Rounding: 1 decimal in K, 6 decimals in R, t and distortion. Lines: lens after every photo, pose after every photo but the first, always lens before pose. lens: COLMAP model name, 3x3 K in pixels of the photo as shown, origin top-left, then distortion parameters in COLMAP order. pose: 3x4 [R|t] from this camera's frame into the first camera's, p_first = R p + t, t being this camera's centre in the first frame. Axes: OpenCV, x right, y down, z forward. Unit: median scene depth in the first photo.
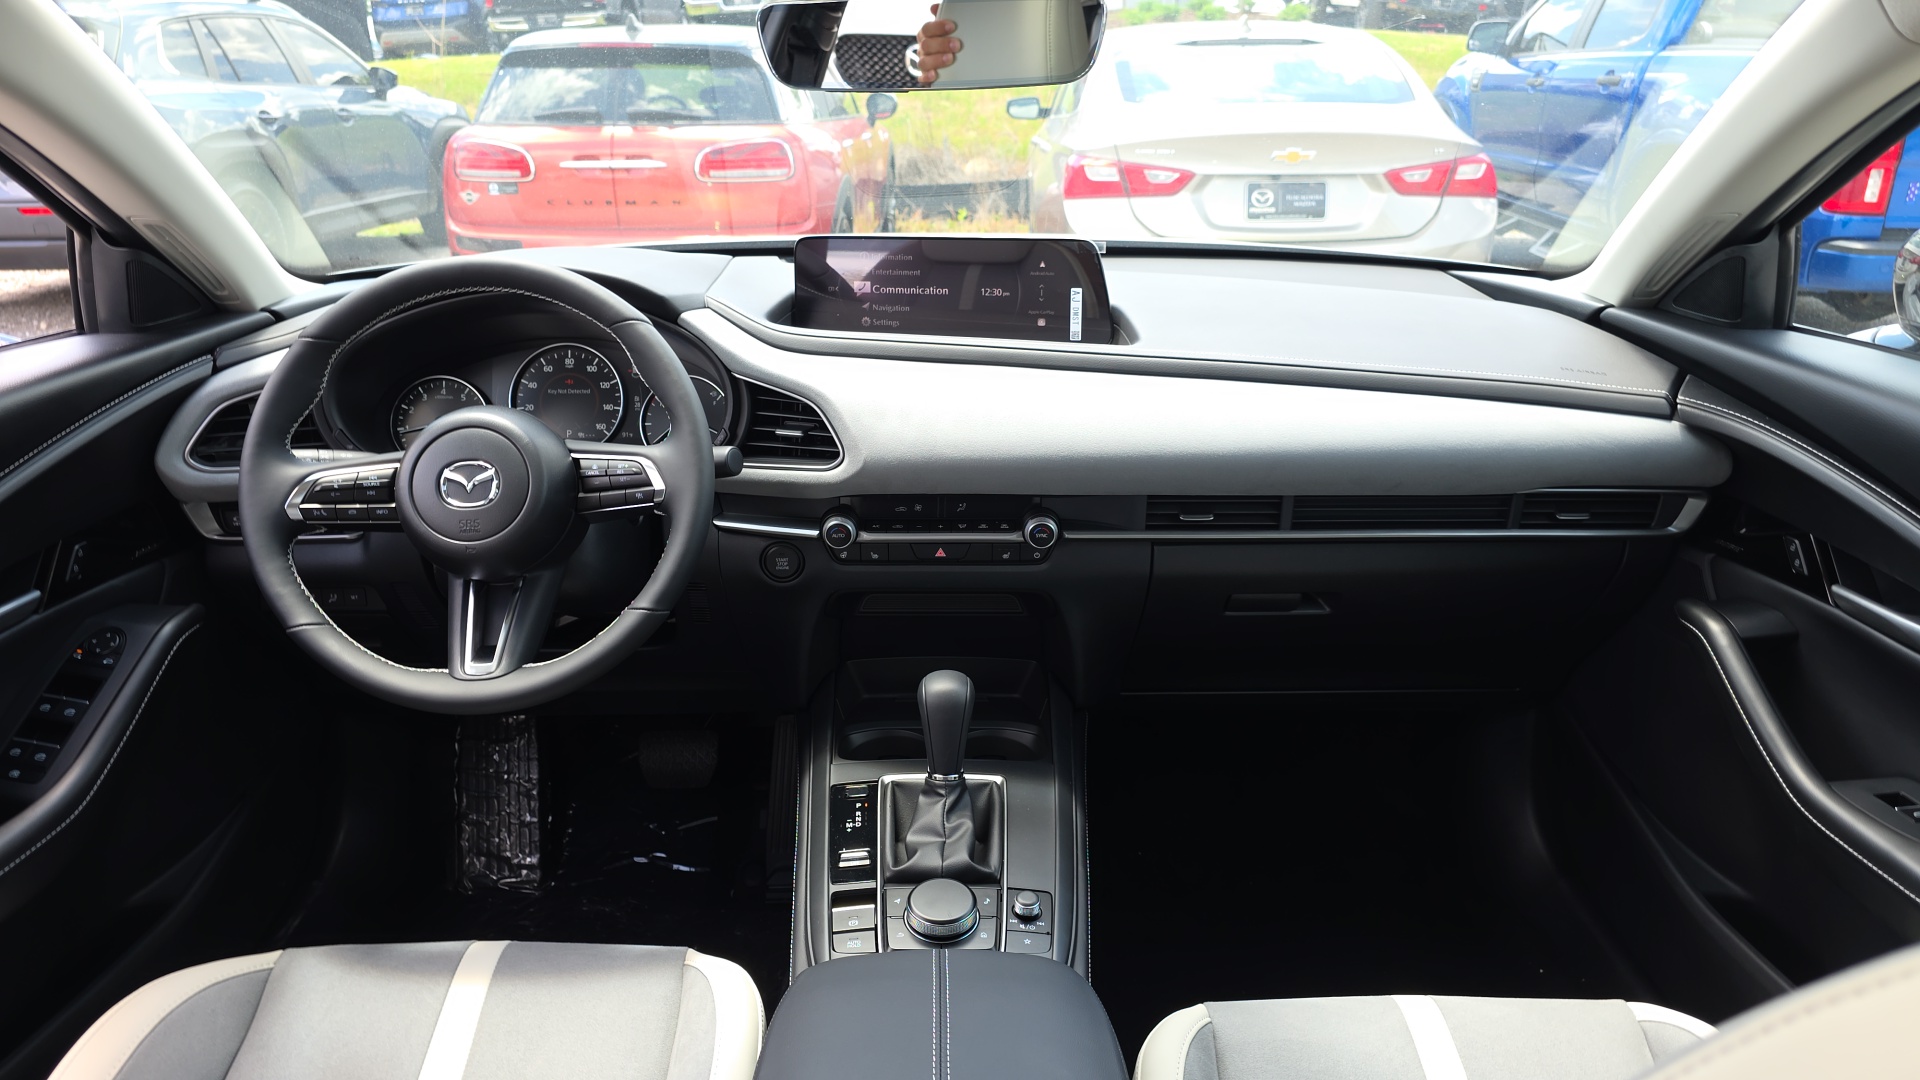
lens RADIAL K [[1286.2, 0, 960.0], [0, 1286.2, 540.0], [0, 0, 1]] dist [0.071204, -0.079836]
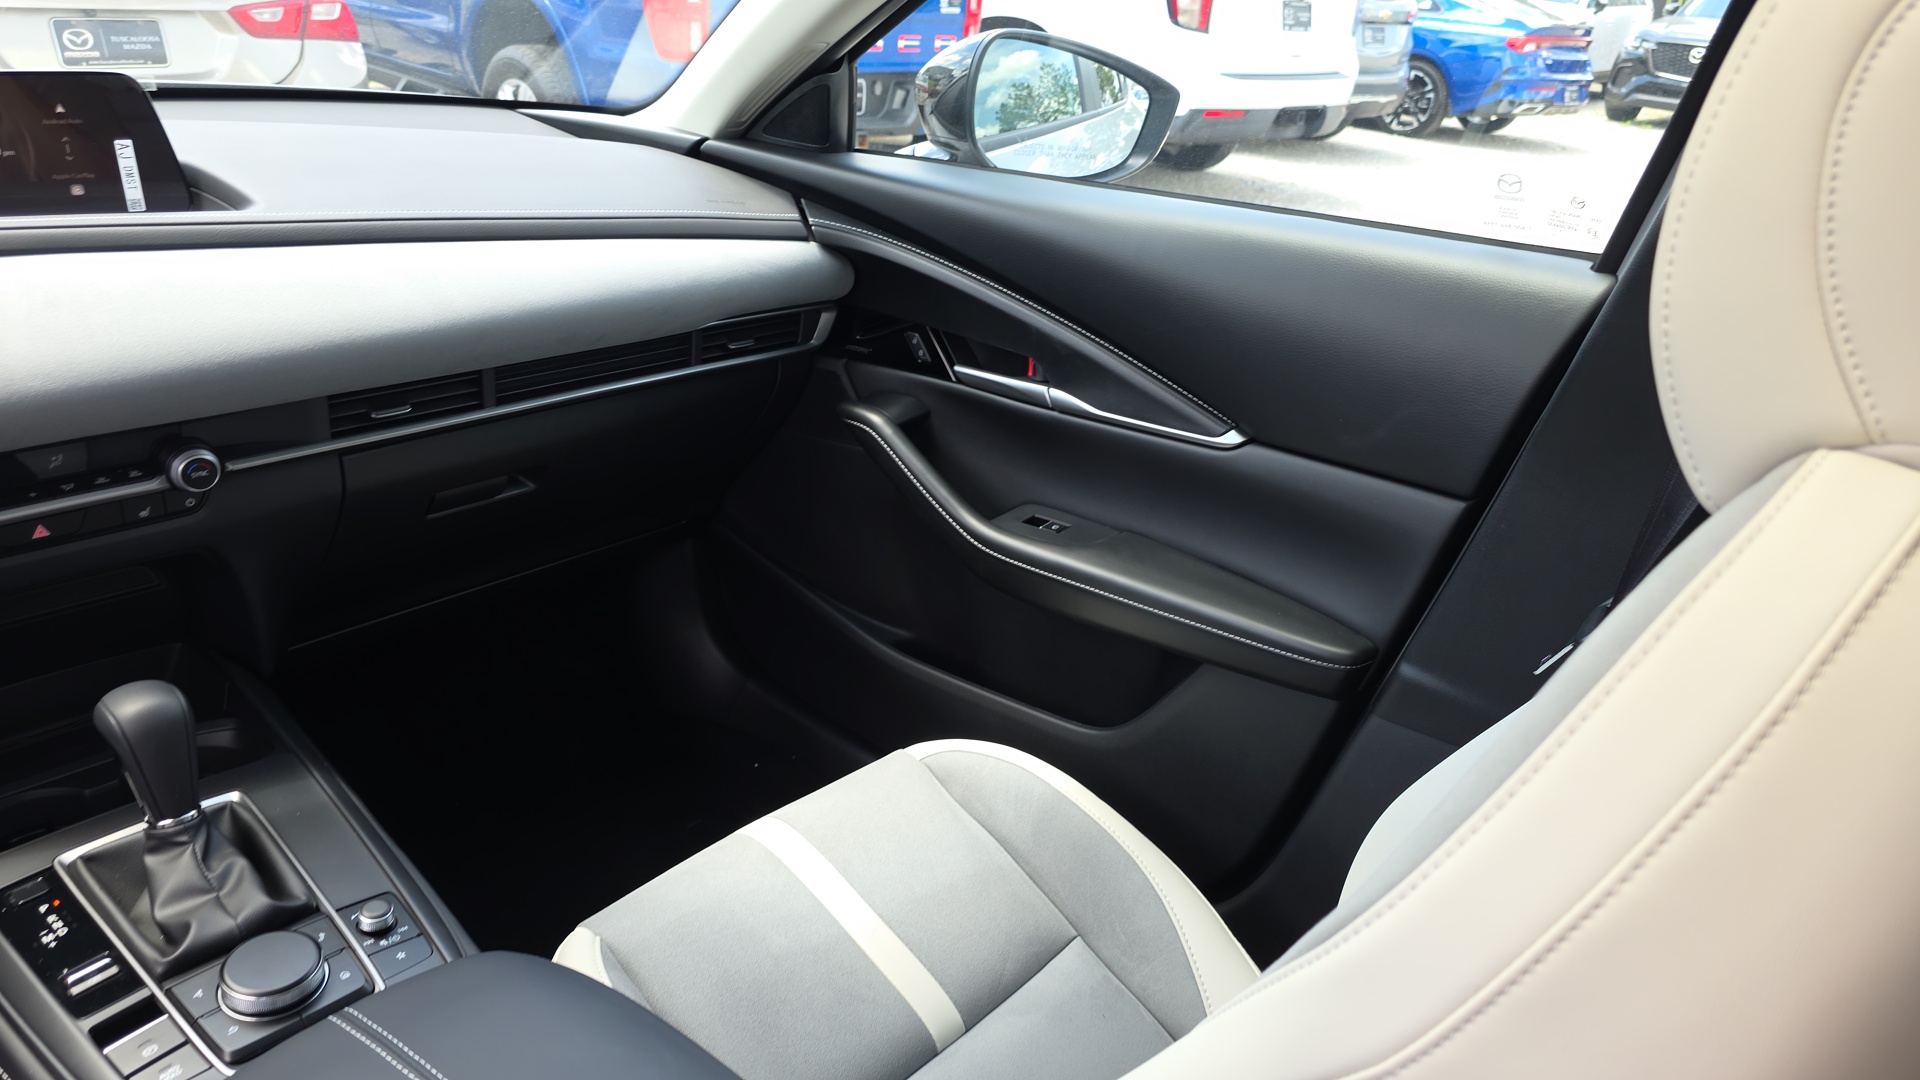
lens RADIAL K [[1277.2, 0, 967.2], [0, 1277.2, 555.6], [0, 0, 1]] dist [0.046356, -0.062354]
pose [[0.661235, -0.268718, 0.700399, -0.180146], [0.184458, 0.963219, 0.195409, -0.021921], [-0.727147, -0.000017, 0.686481, 0.153703]]
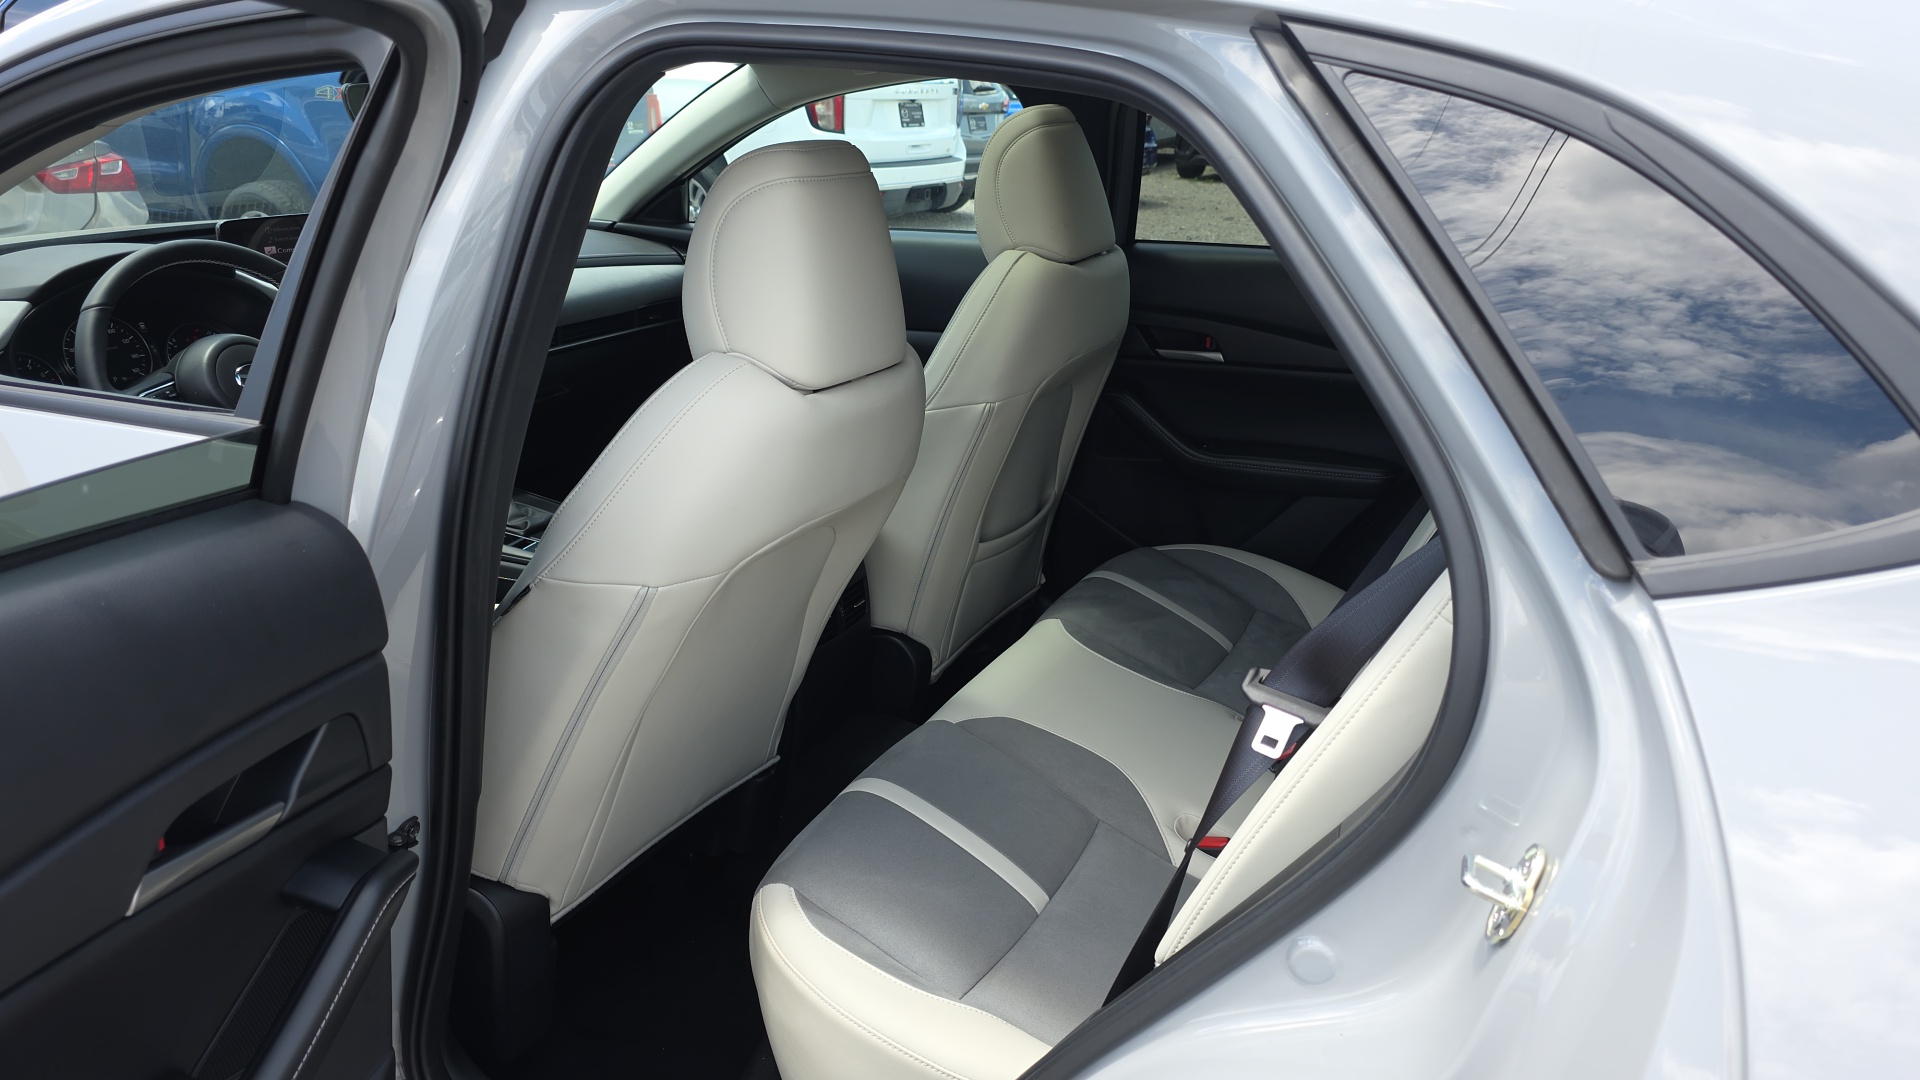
lens RADIAL K [[1286.2, 0, 960.0], [0, 1286.2, 540.0], [0, 0, 1]] dist [0.071204, -0.079836]
pose [[0.444785, -0.291278, 0.846949, -1.238321], [0.283335, 0.942834, 0.175458, 0.098575], [-0.849640, 0.161929, 0.501888, -0.454594]]
